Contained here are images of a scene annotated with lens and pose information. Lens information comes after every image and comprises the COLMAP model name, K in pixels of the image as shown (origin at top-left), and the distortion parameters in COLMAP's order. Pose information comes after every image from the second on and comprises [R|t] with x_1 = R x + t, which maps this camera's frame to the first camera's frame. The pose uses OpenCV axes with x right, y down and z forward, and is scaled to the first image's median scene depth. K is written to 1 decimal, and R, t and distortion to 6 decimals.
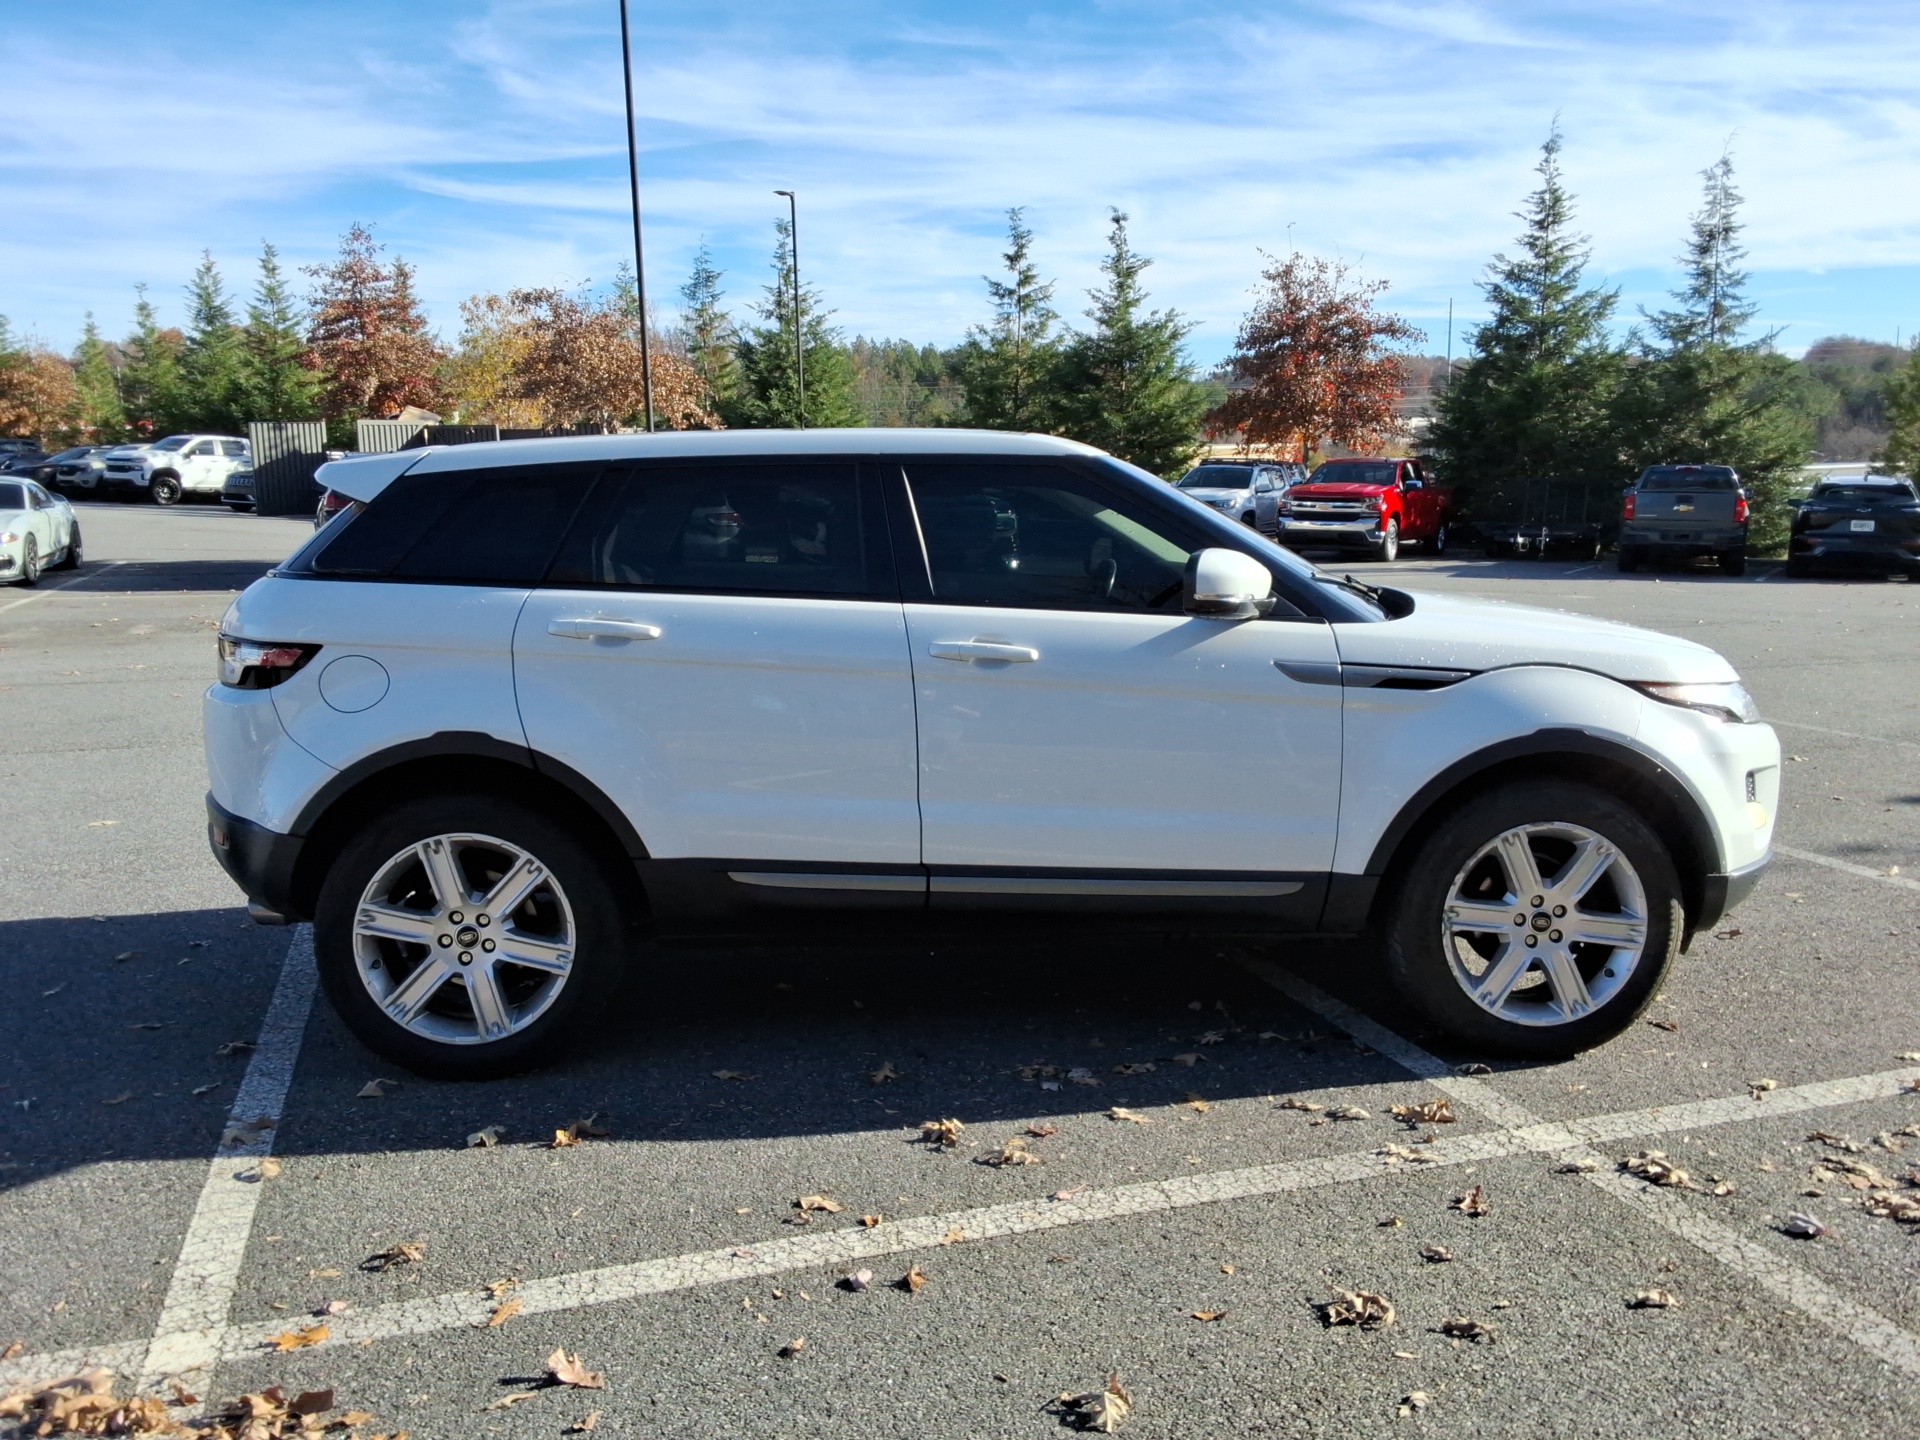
lens RADIAL K [[1540.6, 0, 1044.9], [0, 1540.6, 731.3], [0, 0, 1]] dist [0.080728, -0.109444]
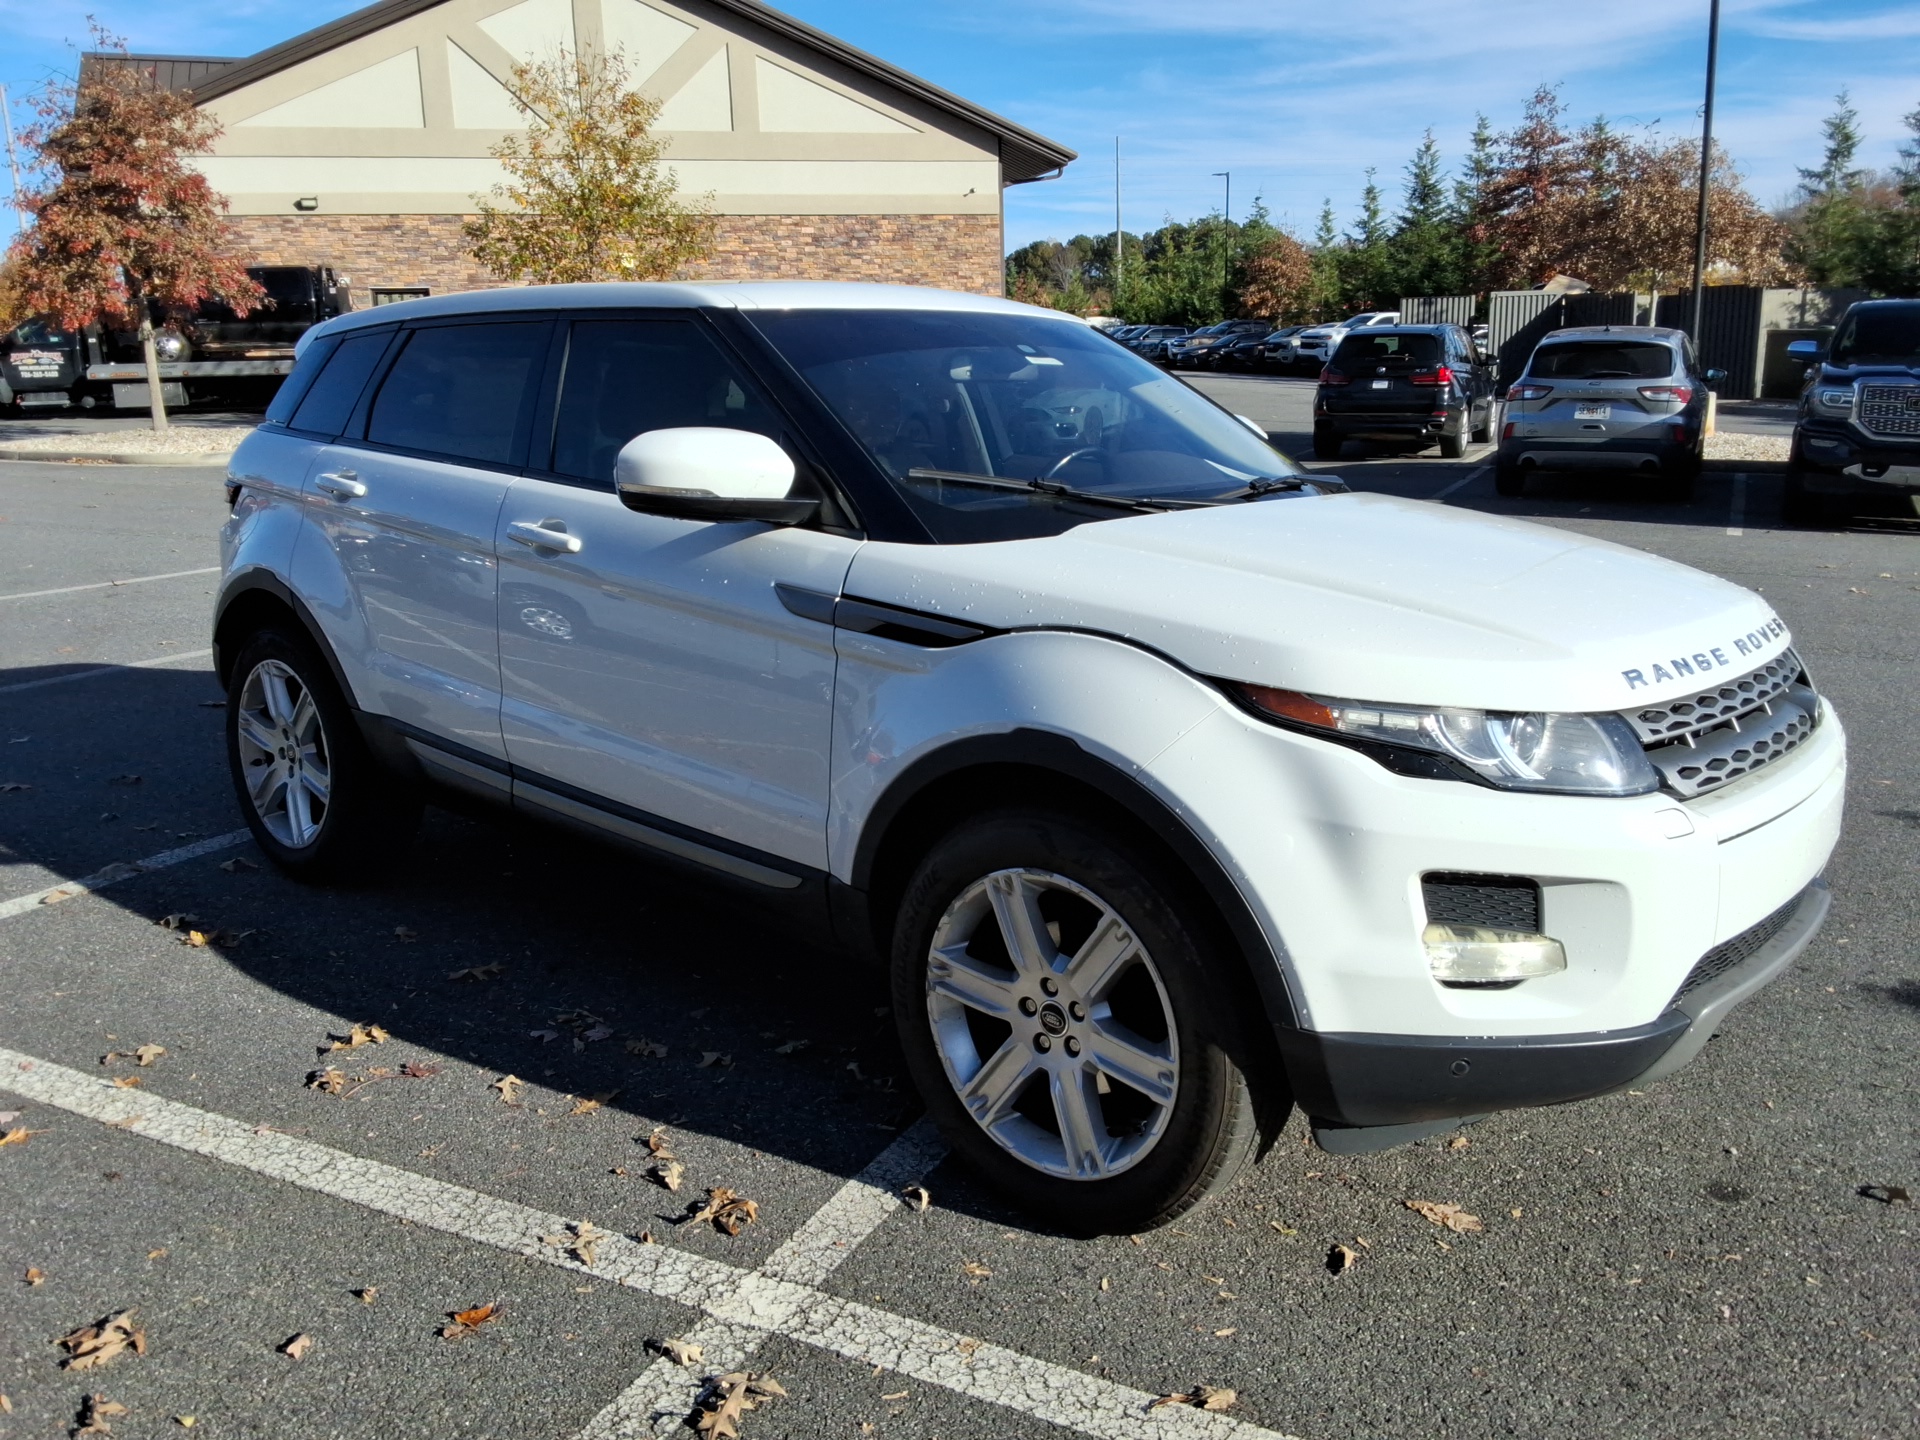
lens RADIAL K [[1540.6, 0, 945.7], [0, 1540.6, 760.0], [0, 0, 1]] dist [0.080728, -0.109444]
pose [[0.705345, 0.176466, -0.686548, 0.142802], [-0.110438, 0.984048, 0.139473, -0.014207], [0.700209, -0.022556, 0.713582, 0.100614]]
